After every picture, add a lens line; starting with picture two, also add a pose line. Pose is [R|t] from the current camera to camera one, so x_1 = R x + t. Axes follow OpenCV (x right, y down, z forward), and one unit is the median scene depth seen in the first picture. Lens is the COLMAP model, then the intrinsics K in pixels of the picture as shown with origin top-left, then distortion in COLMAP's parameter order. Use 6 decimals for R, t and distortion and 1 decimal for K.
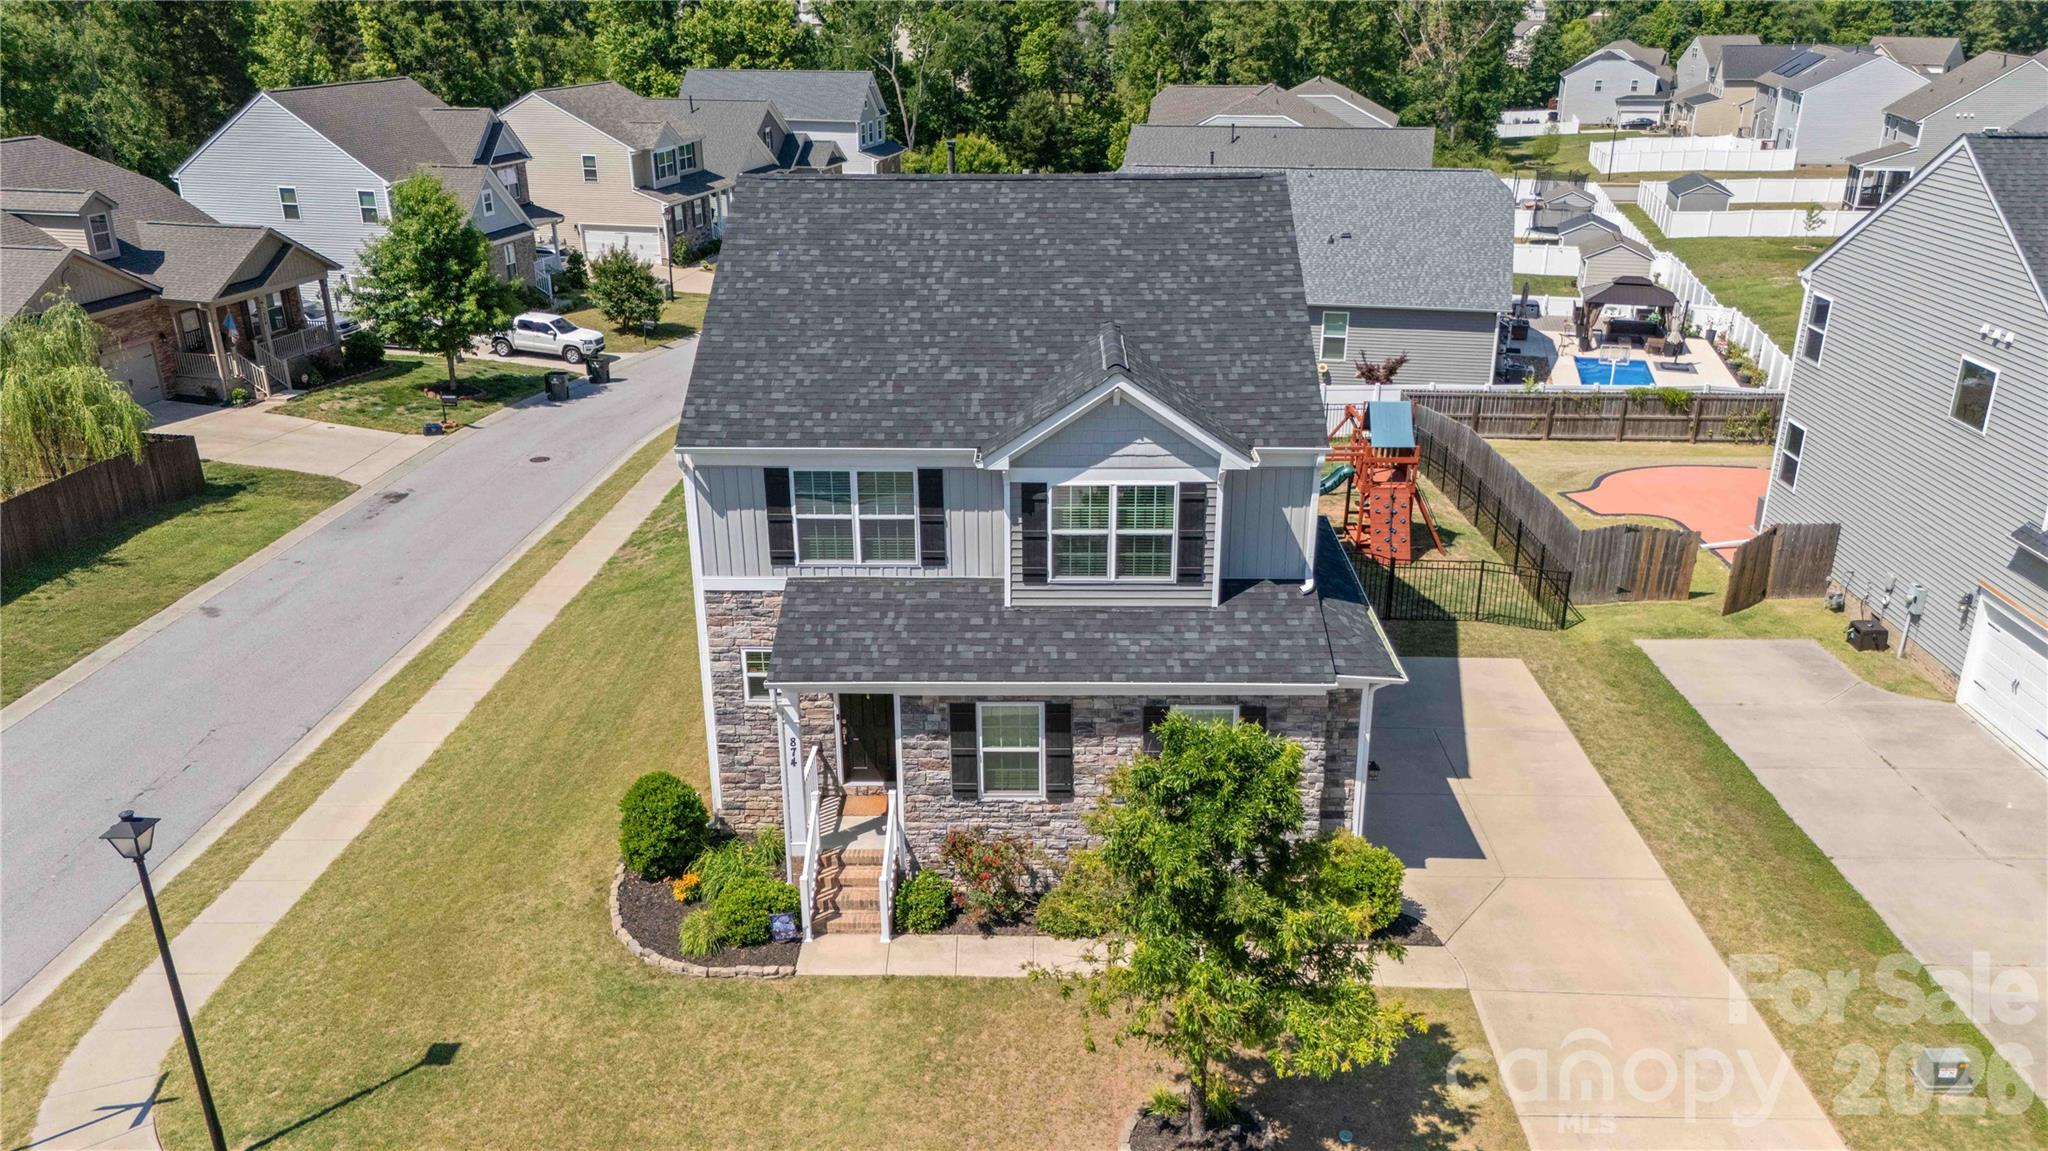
lens RADIAL K [[1517.2, 0, 1024.0], [0, 1517.2, 575.5], [0, 0, 1]] dist [0.082453, -0.081969]
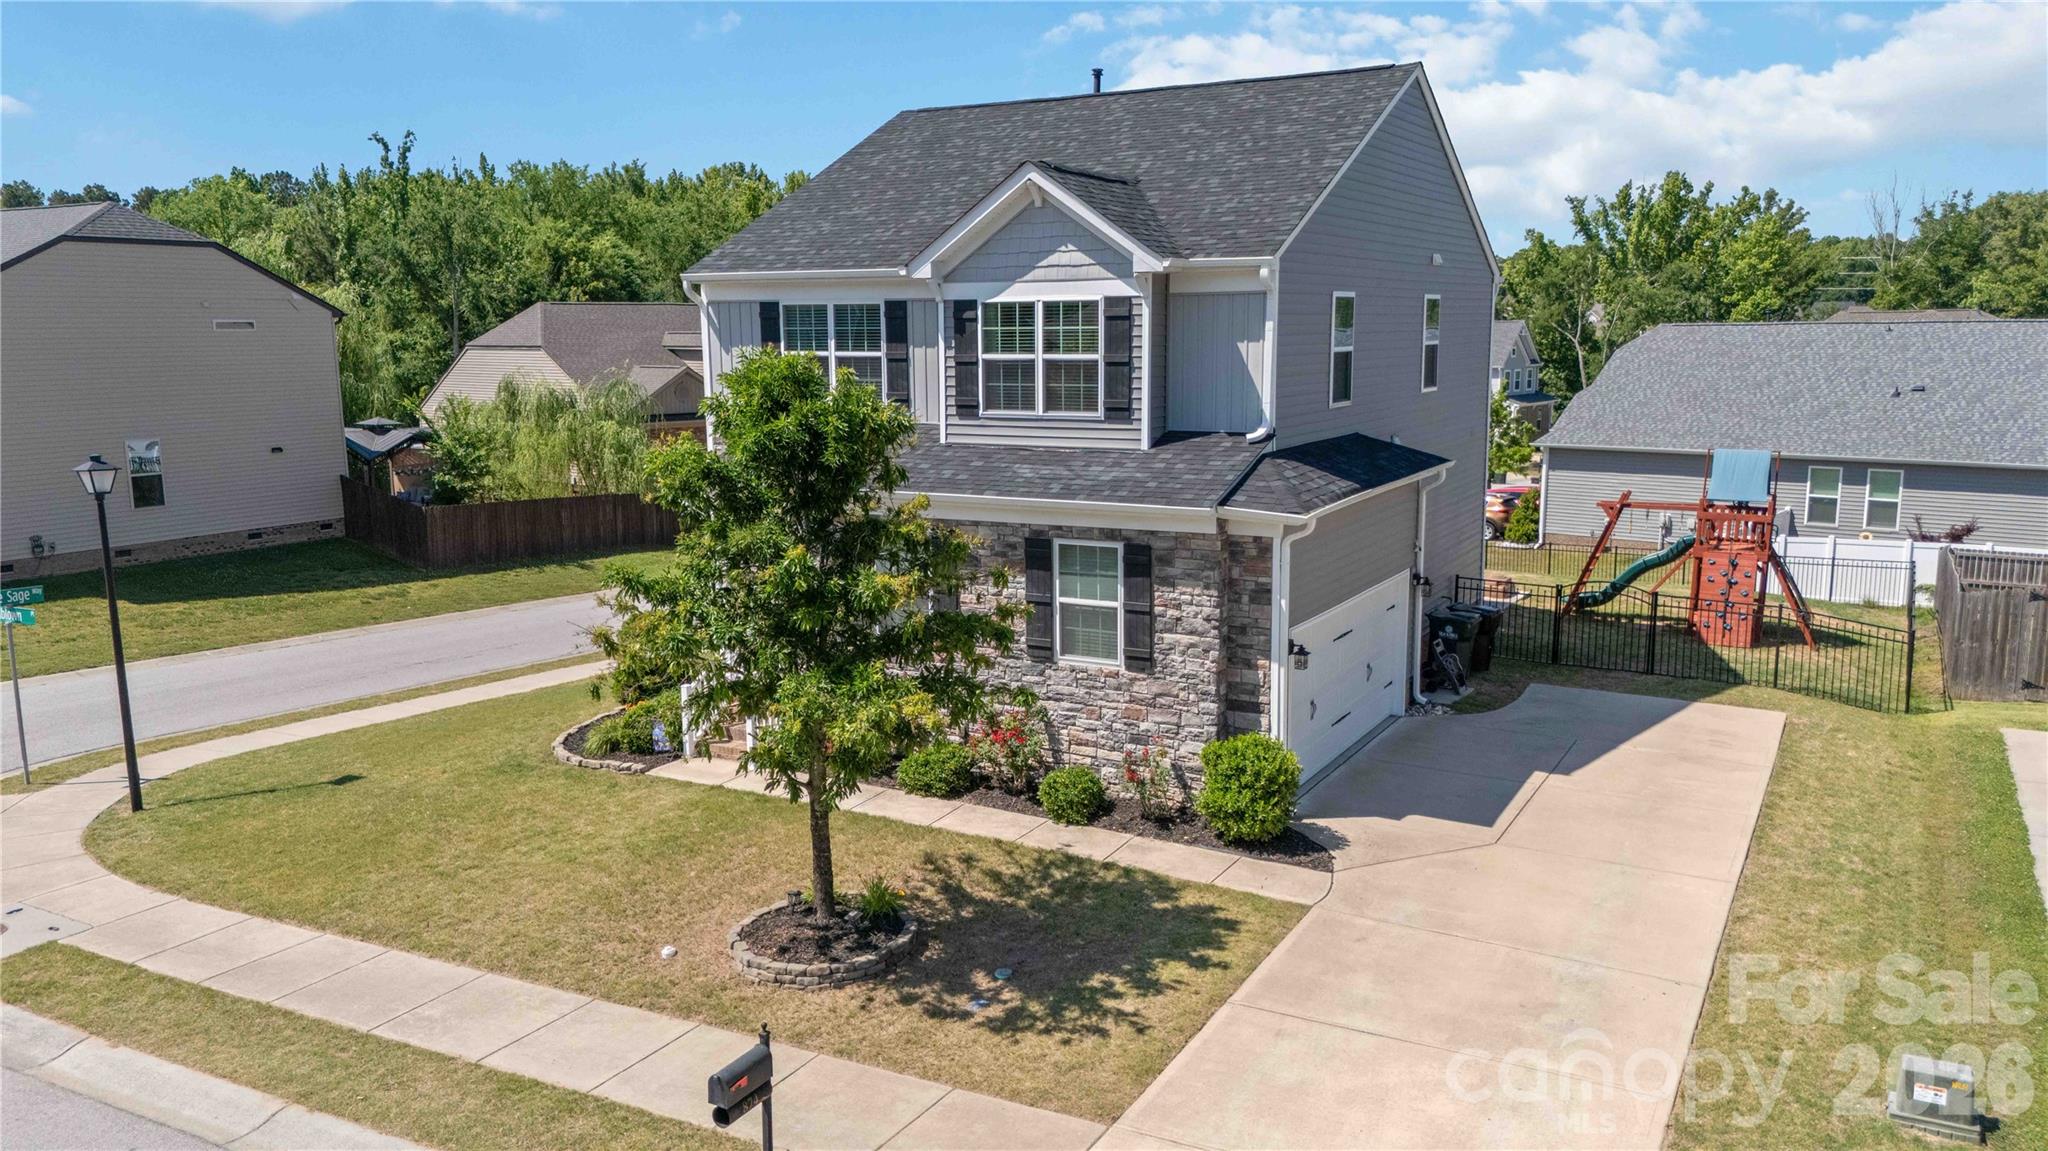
lens RADIAL K [[1517.2, 0, 1024.0], [0, 1517.2, 575.5], [0, 0, 1]] dist [0.082453, -0.081969]
pose [[0.882037, 0.075850, -0.465034, 0.478188], [-0.170197, 0.971610, -0.164340, 0.246922], [0.439367, 0.224102, 0.869905, 0.234825]]
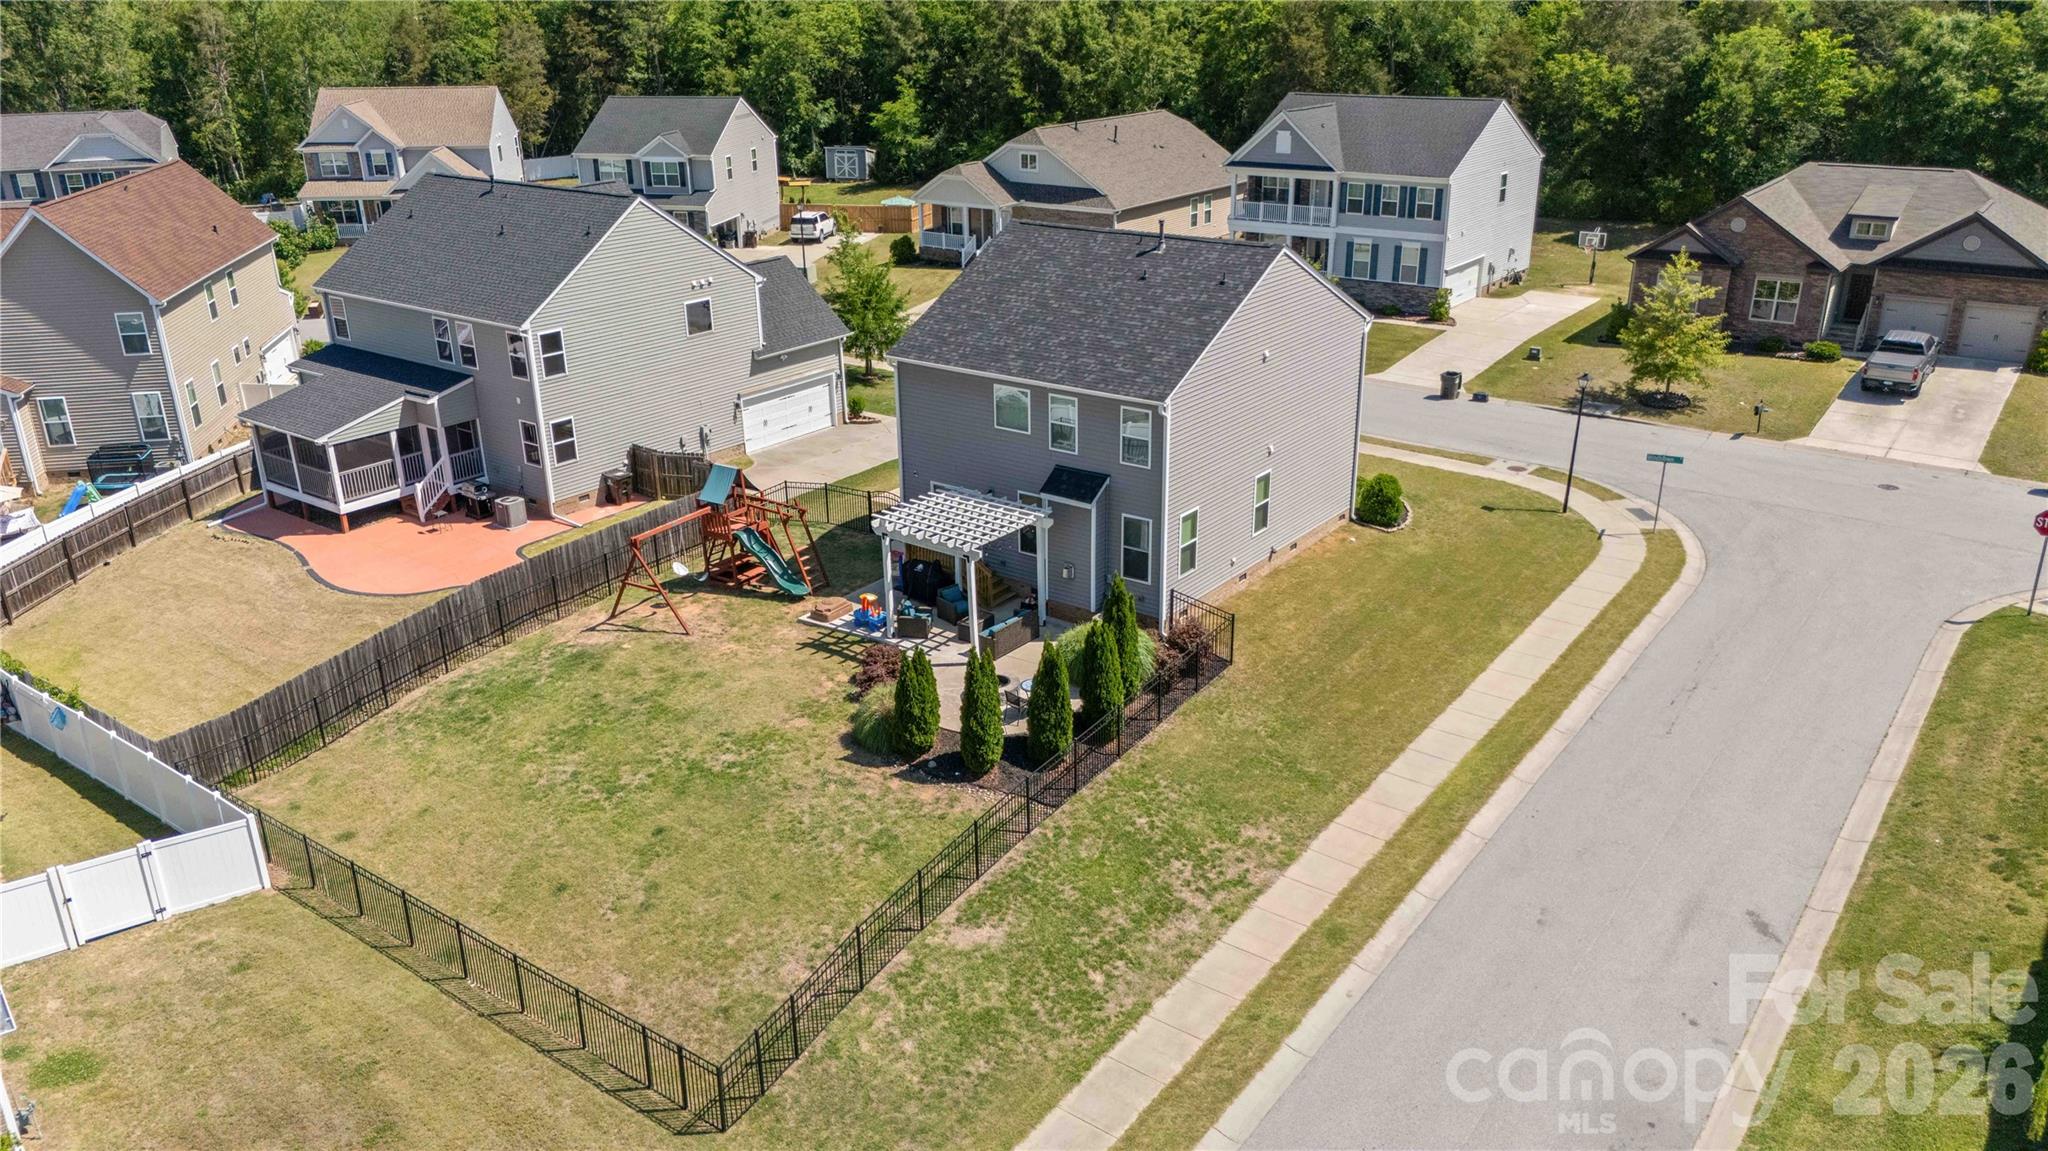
lens RADIAL K [[1517.2, 0, 1024.0], [0, 1517.2, 575.5], [0, 0, 1]] dist [0.082453, -0.081969]
pose [[-0.814165, -0.191969, 0.547980, -1.059412], [0.237075, 0.751604, 0.615538, -1.225964], [-0.530028, 0.631063, -0.566419, 2.655697]]
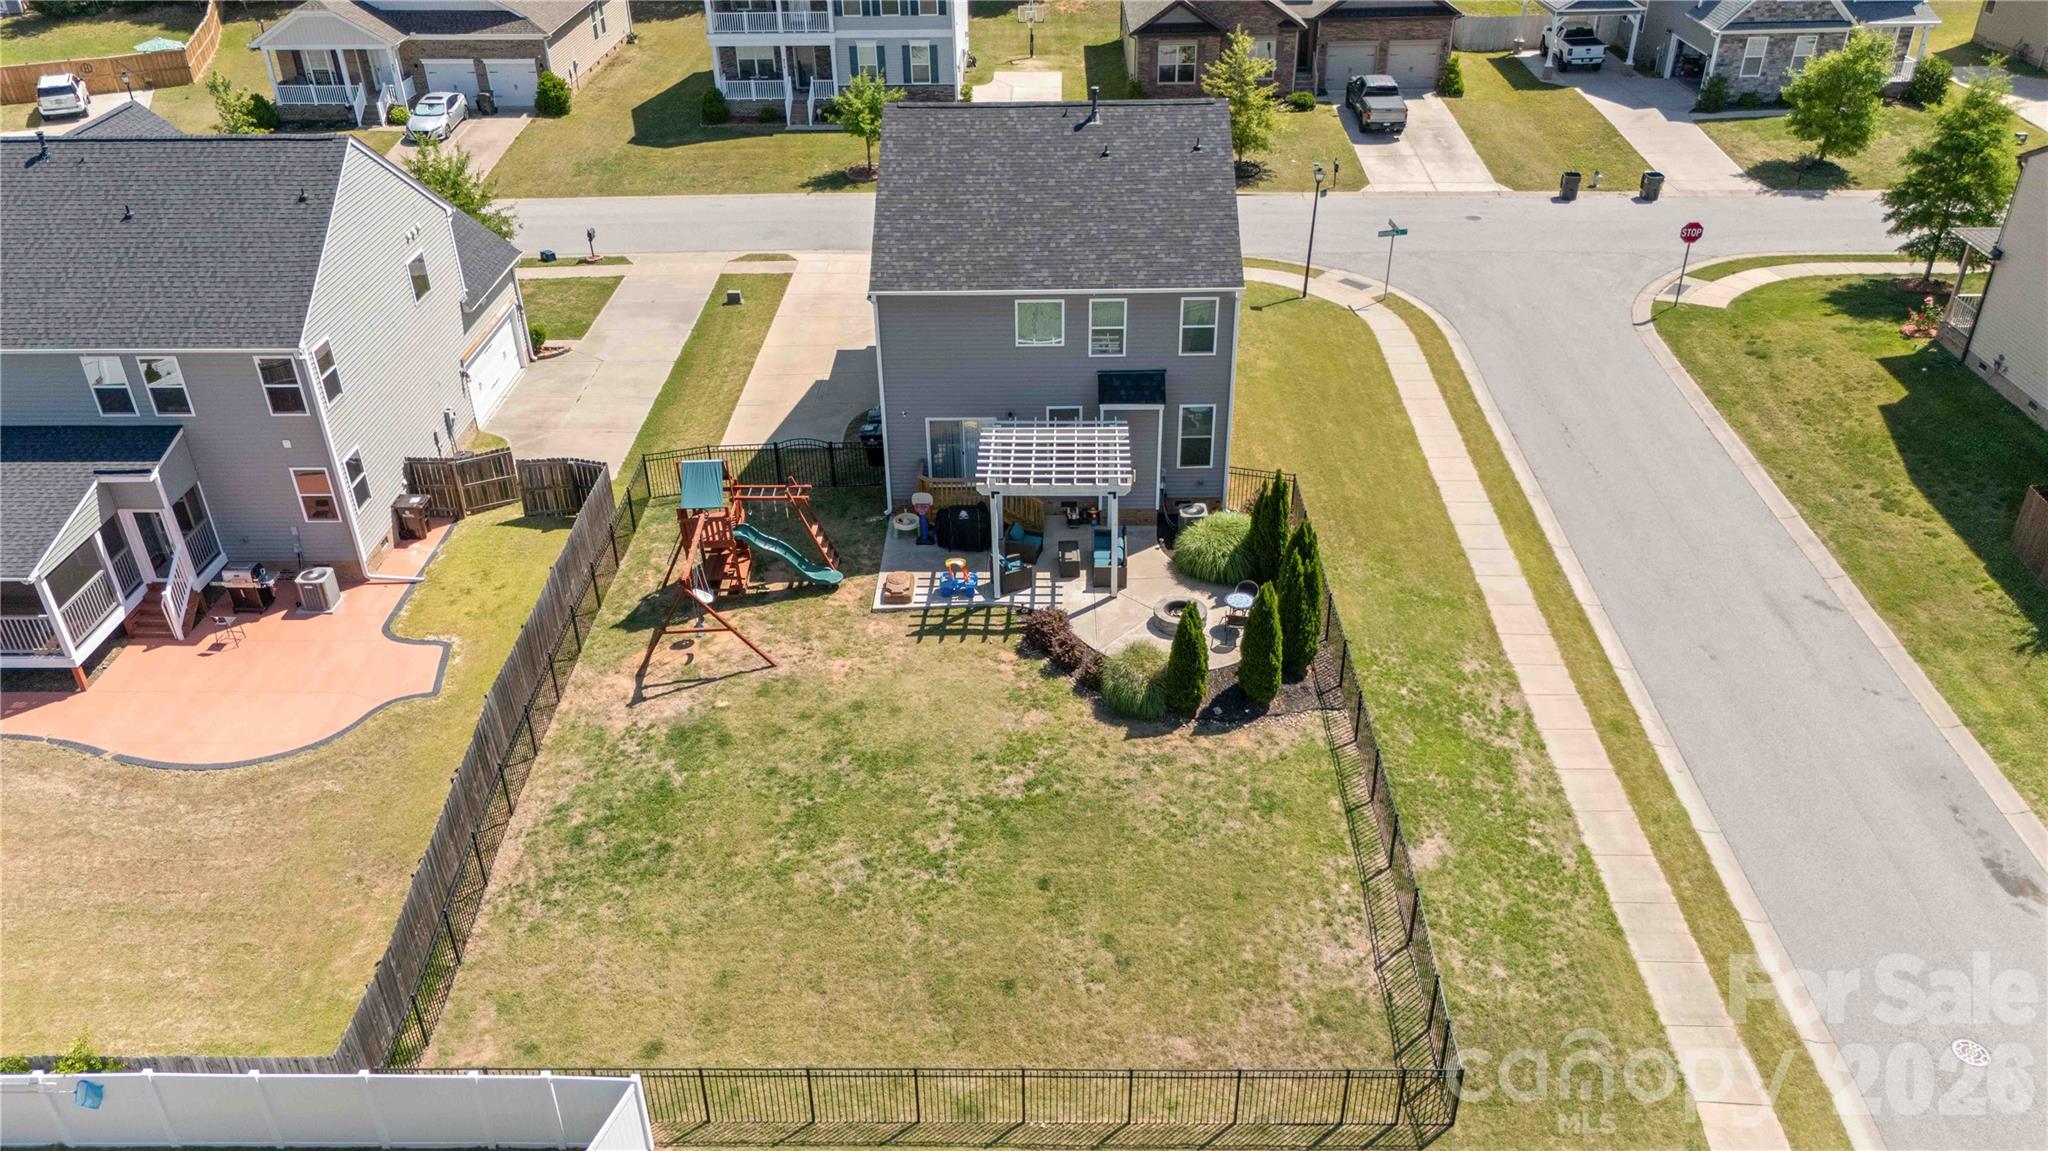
lens RADIAL K [[1517.2, 0, 1024.0], [0, 1517.2, 575.5], [0, 0, 1]] dist [0.082453, -0.081969]
pose [[-0.999606, 0.027280, 0.006644, 0.029458], [0.021710, 0.600880, 0.799044, -1.449796], [0.017806, 0.798874, -0.601235, 2.751186]]
